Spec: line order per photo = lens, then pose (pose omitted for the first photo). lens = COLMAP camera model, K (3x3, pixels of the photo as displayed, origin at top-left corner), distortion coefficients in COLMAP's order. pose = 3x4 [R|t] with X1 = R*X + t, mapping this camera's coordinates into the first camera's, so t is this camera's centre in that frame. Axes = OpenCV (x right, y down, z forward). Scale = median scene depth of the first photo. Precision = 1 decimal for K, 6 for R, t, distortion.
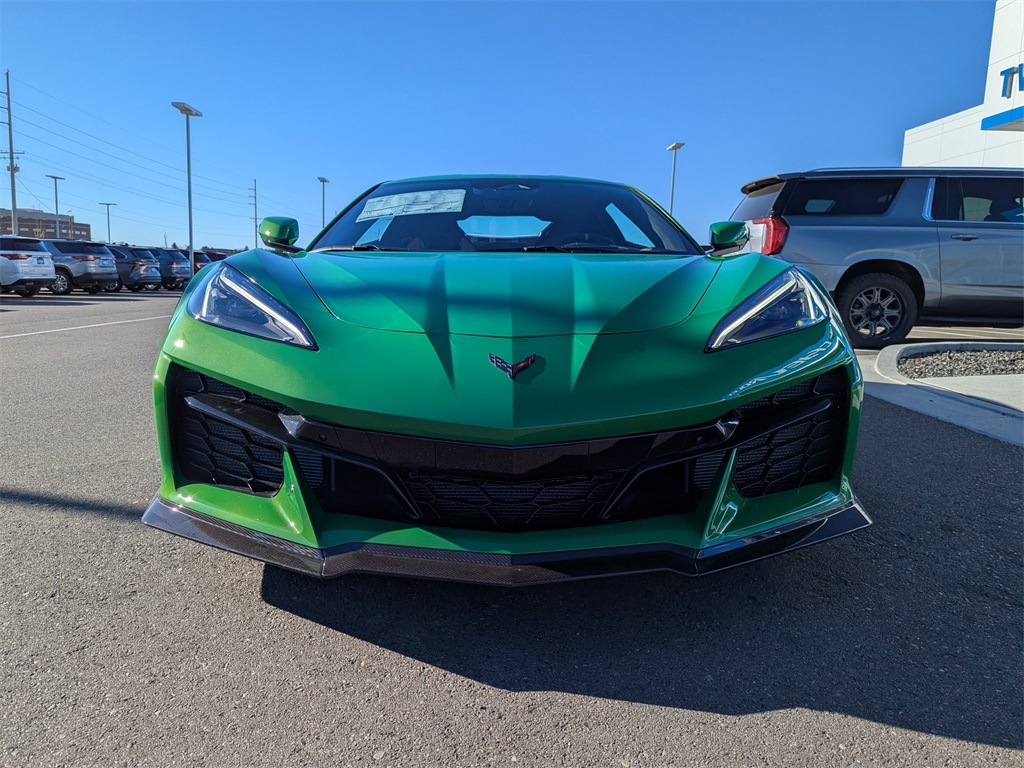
lens RADIAL K [[726.5, 0, 509.2], [0, 726.5, 373.5], [0, 0, 1]] dist [0.053513, -0.045826]
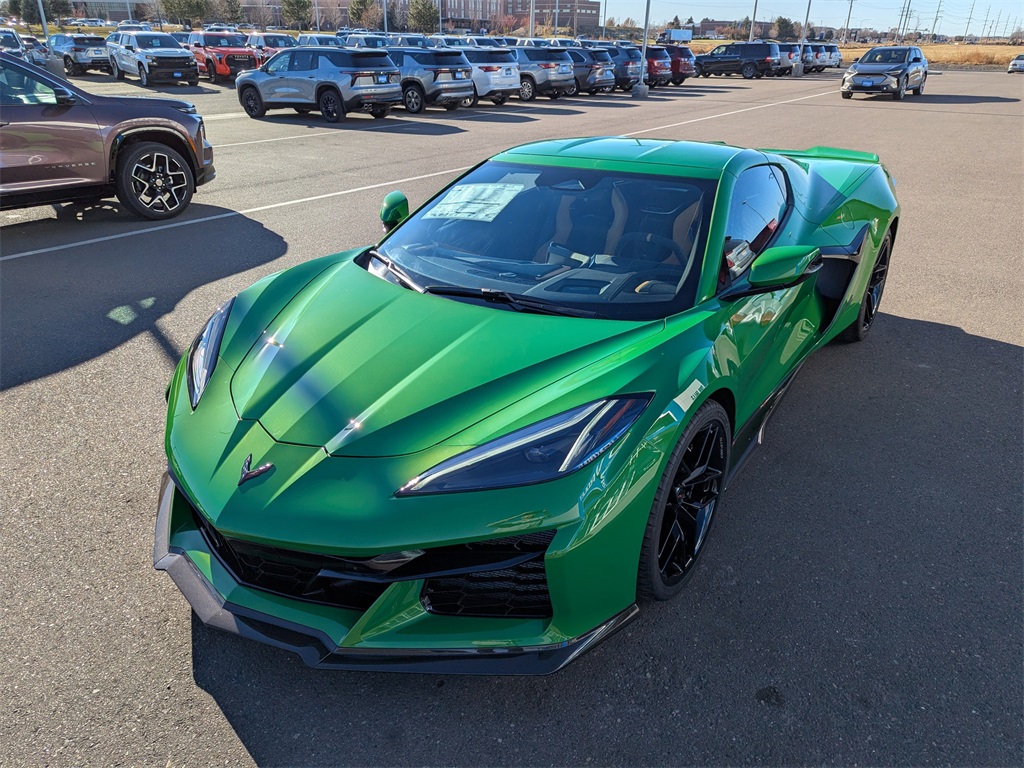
lens RADIAL K [[730.6, 0, 512.0], [0, 730.6, 384.0], [0, 0, 1]] dist [0.054538, -0.041492]
pose [[0.809144, 0.229570, -0.540910, 0.509396], [-0.062671, 0.948990, 0.309015, -0.286001], [0.584259, -0.216138, 0.782257, 0.120223]]
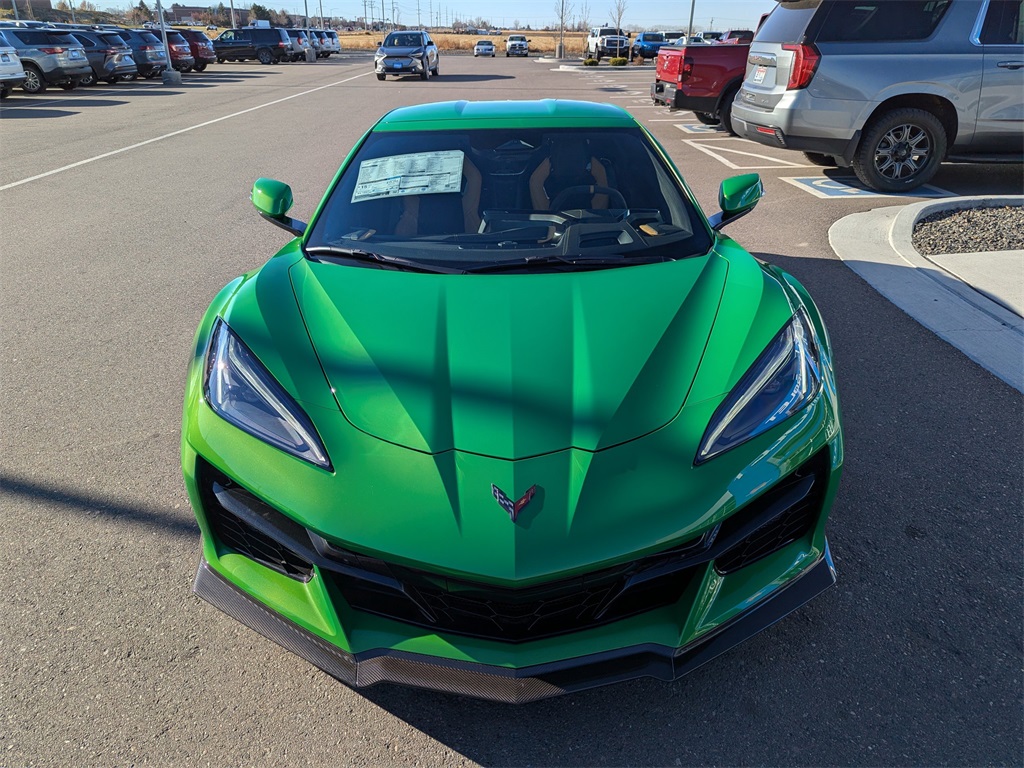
lens RADIAL K [[725.2, 0, 507.9], [0, 725.2, 383.6], [0, 0, 1]] dist [0.052687, -0.043228]
pose [[0.999751, -0.015687, -0.015887, 0.007134], [0.019861, 0.949912, 0.311885, -0.243296], [0.010198, -0.312123, 0.949987, 0.010986]]
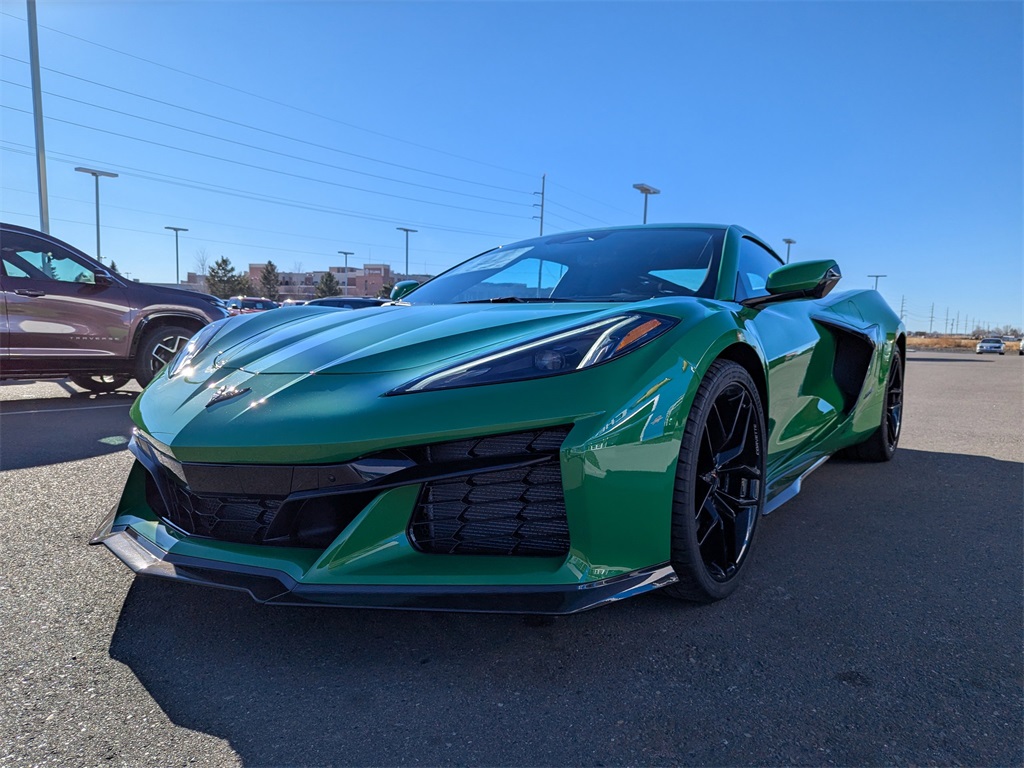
lens RADIAL K [[730.6, 0, 512.0], [0, 730.6, 384.0], [0, 0, 1]] dist [0.054538, -0.041492]
pose [[0.804335, 0.040412, -0.592800, 0.506944], [-0.083412, 0.995484, -0.045313, -0.006071], [0.588291, 0.085893, 0.804074, 0.147742]]
